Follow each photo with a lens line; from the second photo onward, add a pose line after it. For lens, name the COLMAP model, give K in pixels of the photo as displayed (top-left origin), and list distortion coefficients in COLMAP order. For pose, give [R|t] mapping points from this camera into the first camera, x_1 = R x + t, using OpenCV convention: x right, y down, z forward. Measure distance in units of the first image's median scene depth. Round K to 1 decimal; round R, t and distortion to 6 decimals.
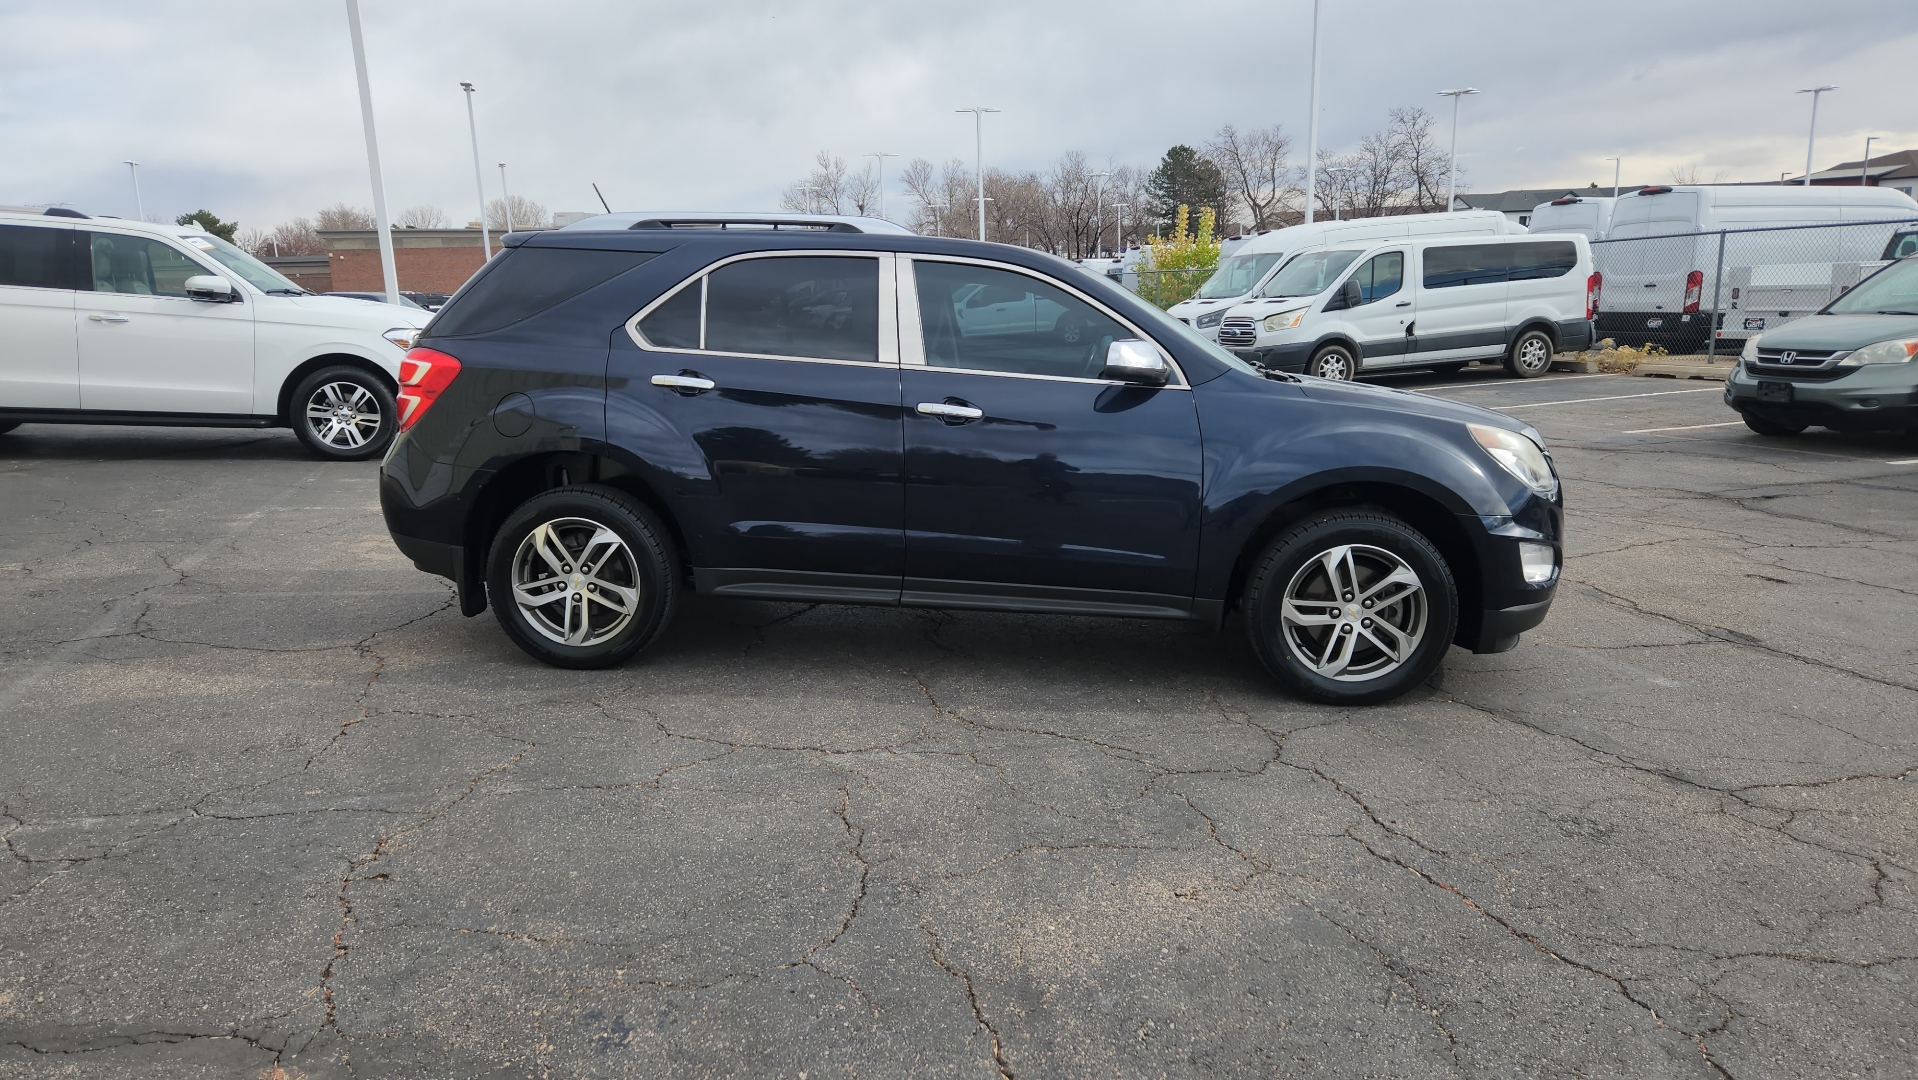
lens RADIAL K [[1282.8, 0, 928.1], [0, 1282.8, 542.9], [0, 0, 1]] dist [0.071266, -0.053371]
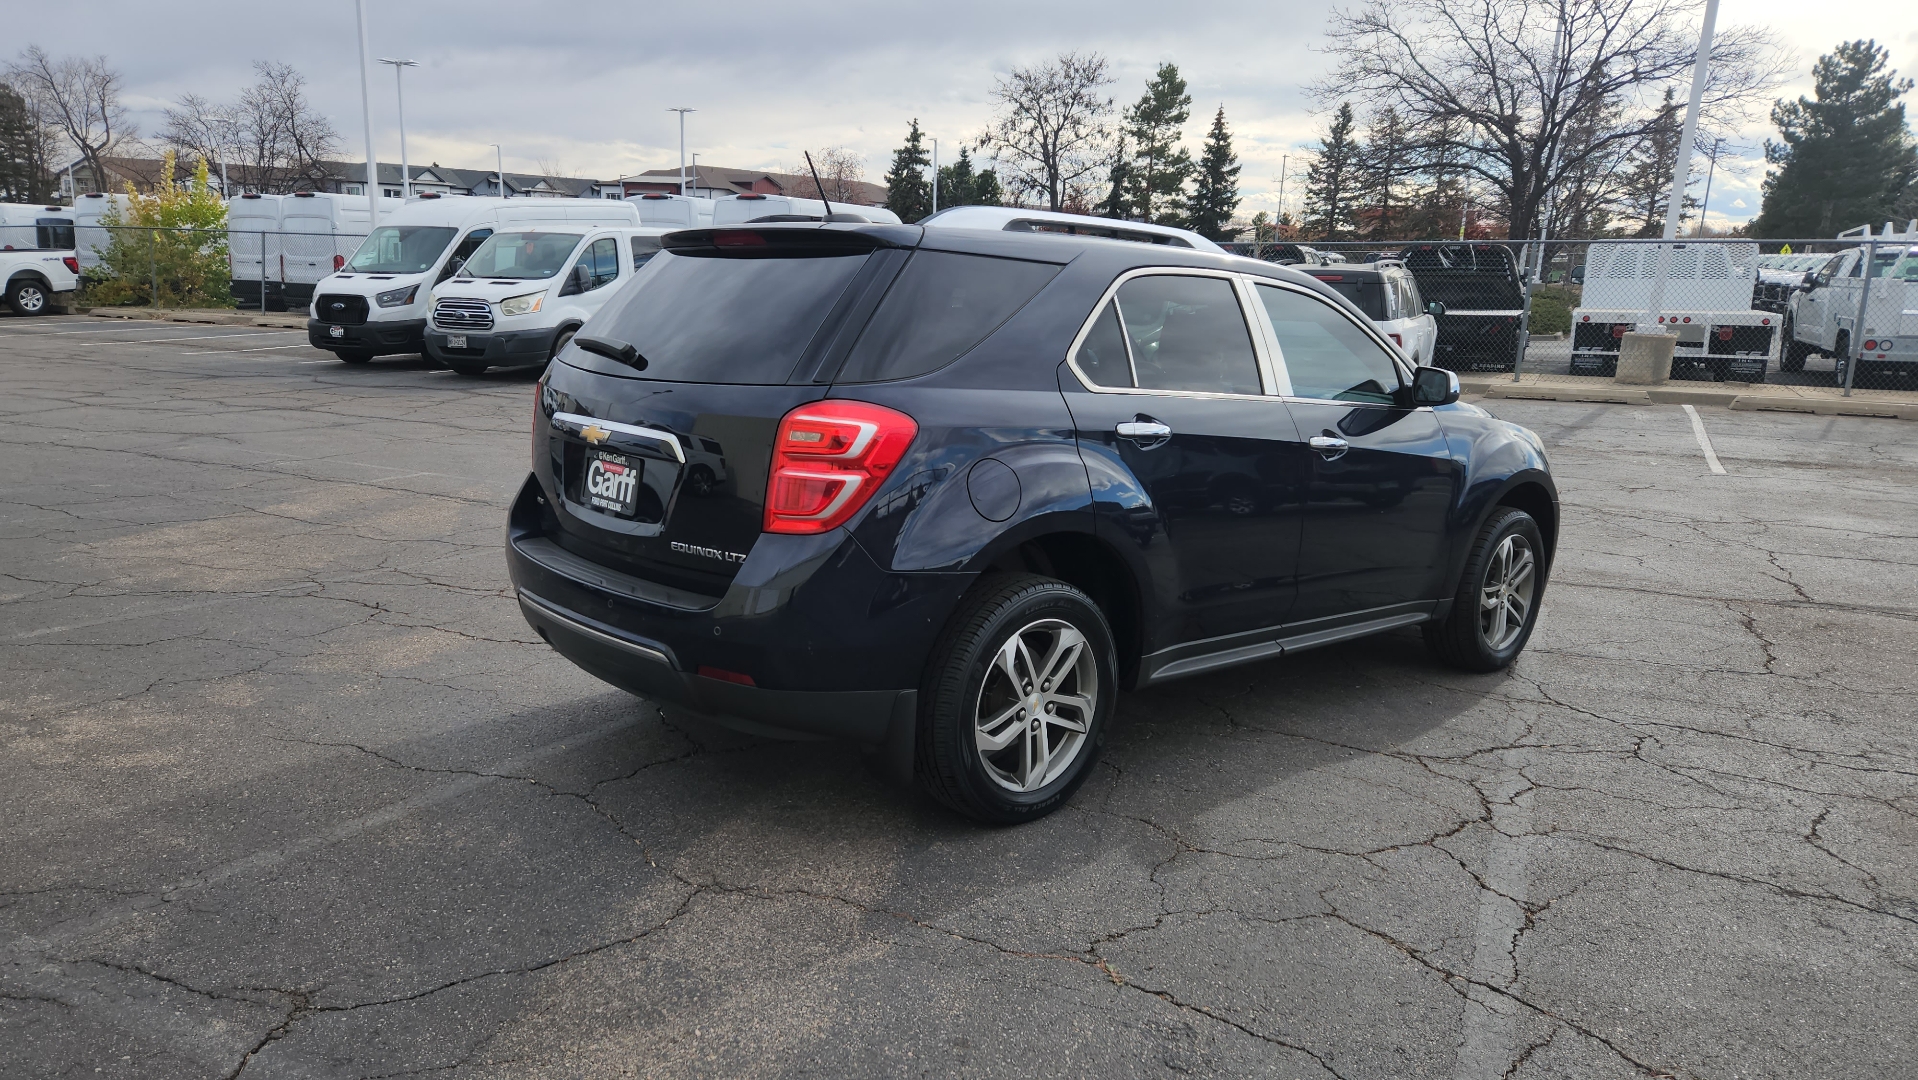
lens RADIAL K [[1283.1, 0, 929.9], [0, 1283.1, 536.5], [0, 0, 1]] dist [0.072795, -0.058087]
pose [[0.671672, -0.115252, 0.731829, -0.843276], [0.102476, 0.992783, 0.062297, -0.117960], [-0.733727, 0.033152, 0.678635, 0.538432]]
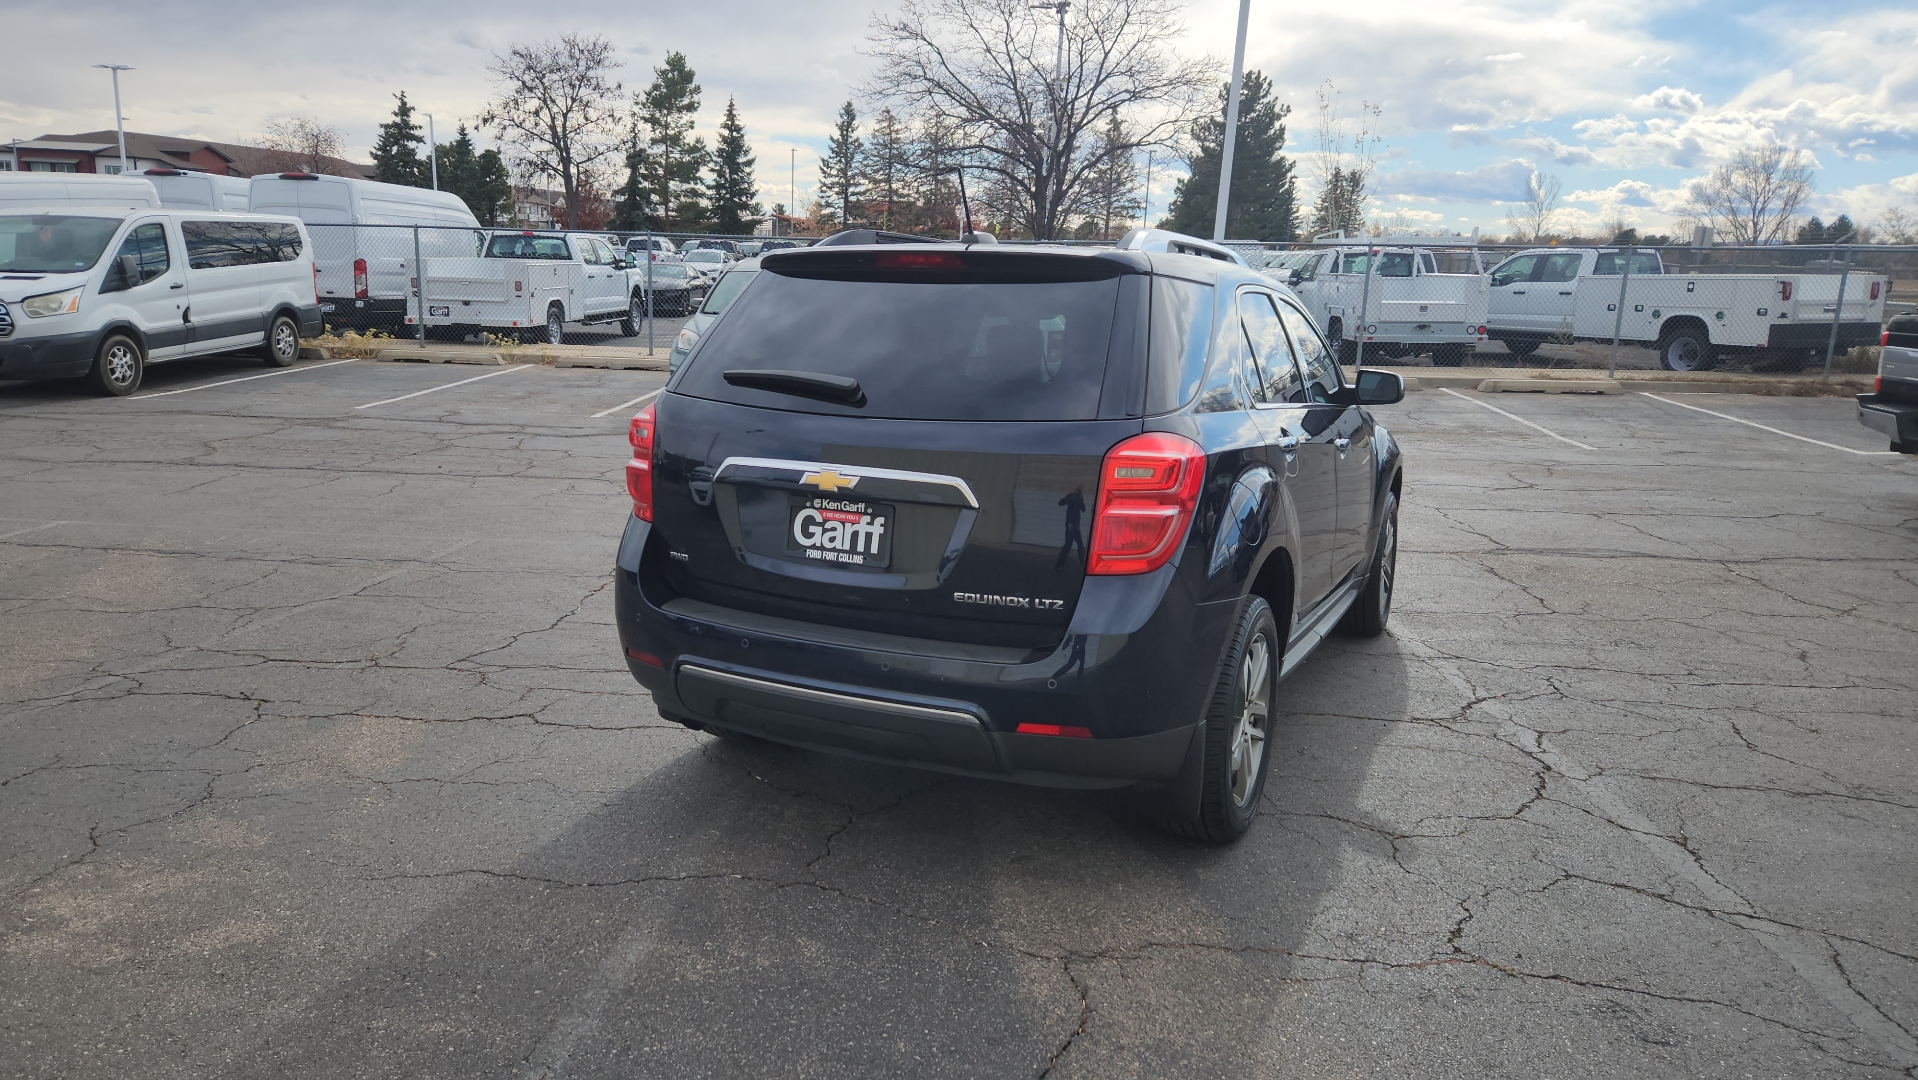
lens RADIAL K [[1280.7, 0, 924.0], [0, 1280.7, 521.6], [0, 0, 1]] dist [0.075838, -0.058520]
pose [[0.351412, -0.152583, 0.923703, -1.018664], [0.144503, 0.983646, 0.107510, -0.191764], [-0.925002, 0.095698, 0.367714, 0.884752]]
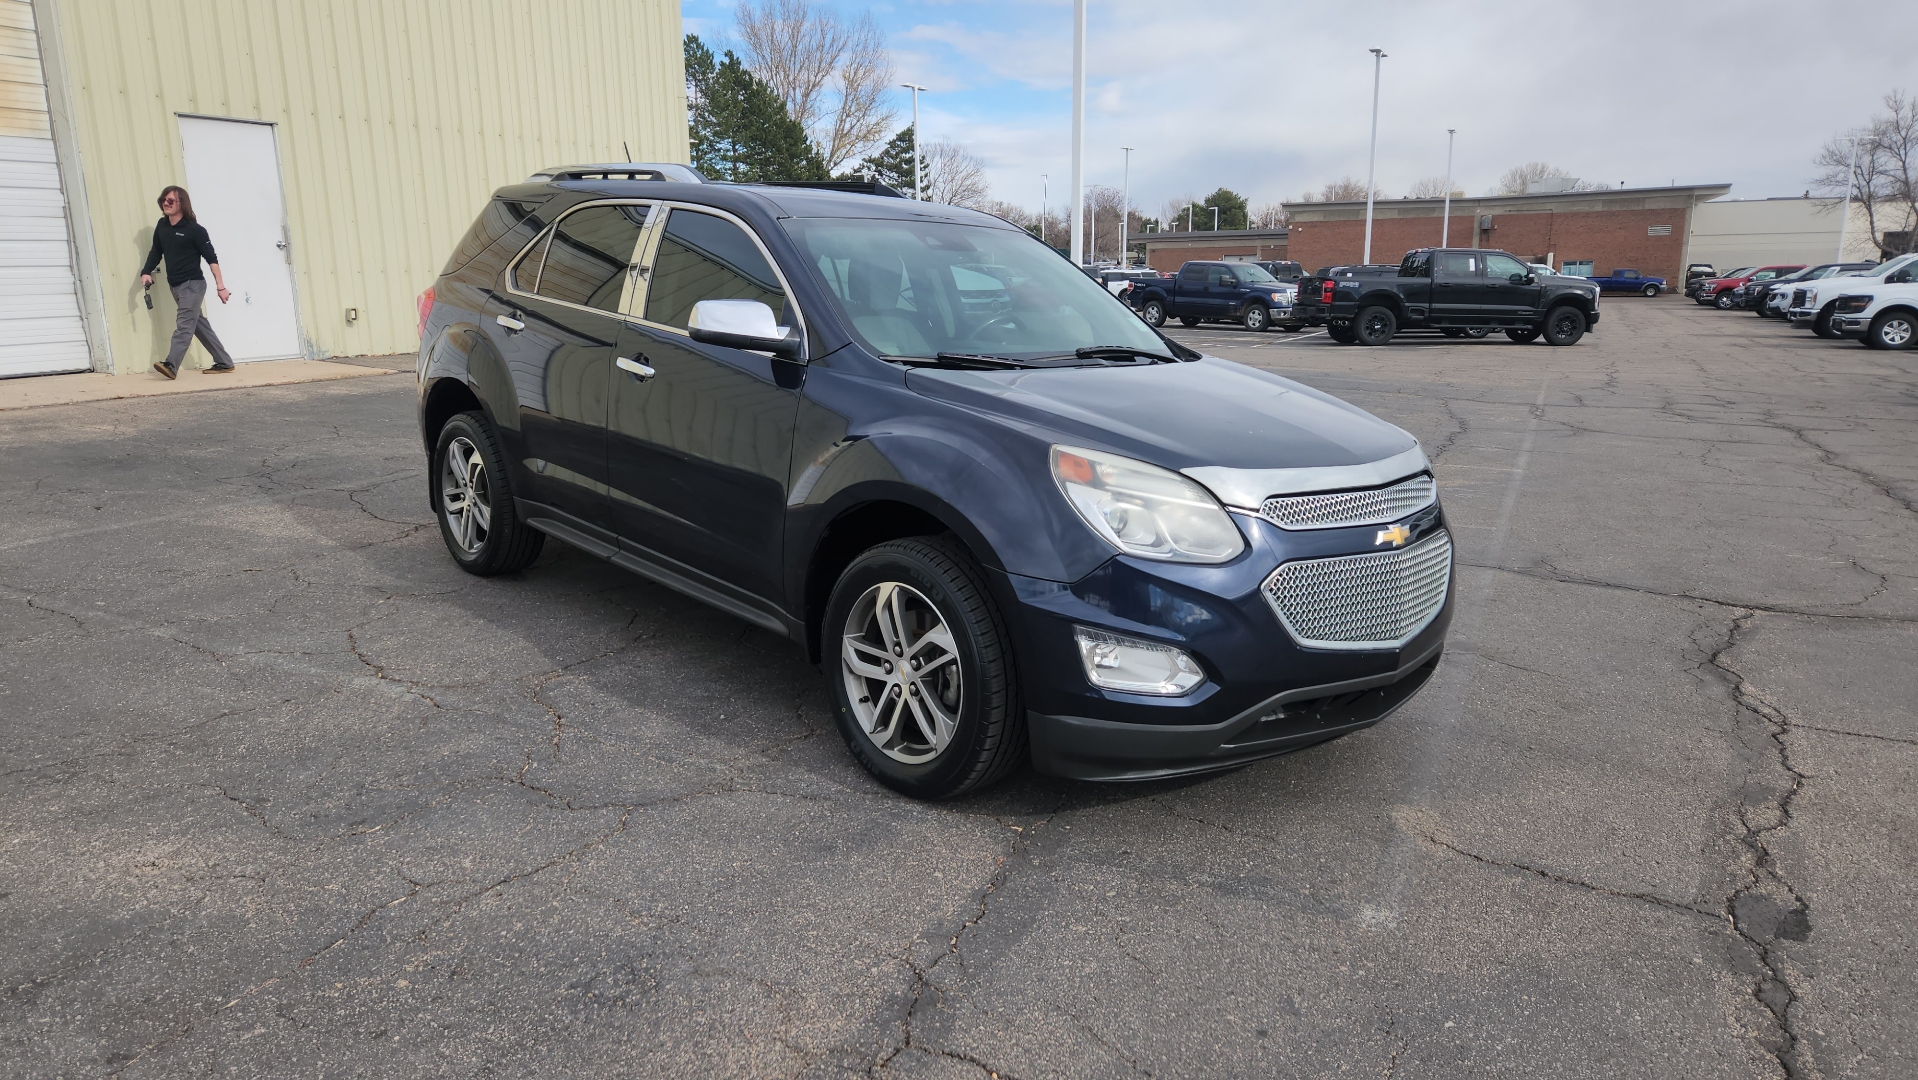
lens RADIAL K [[1282.8, 0, 919.0], [0, 1282.8, 532.2], [0, 0, 1]] dist [0.071266, -0.053371]
pose [[0.739707, 0.159625, -0.653723, 0.767049], [-0.151606, 0.986015, 0.069216, -0.076136], [0.655629, 0.047909, 0.753562, 0.404657]]
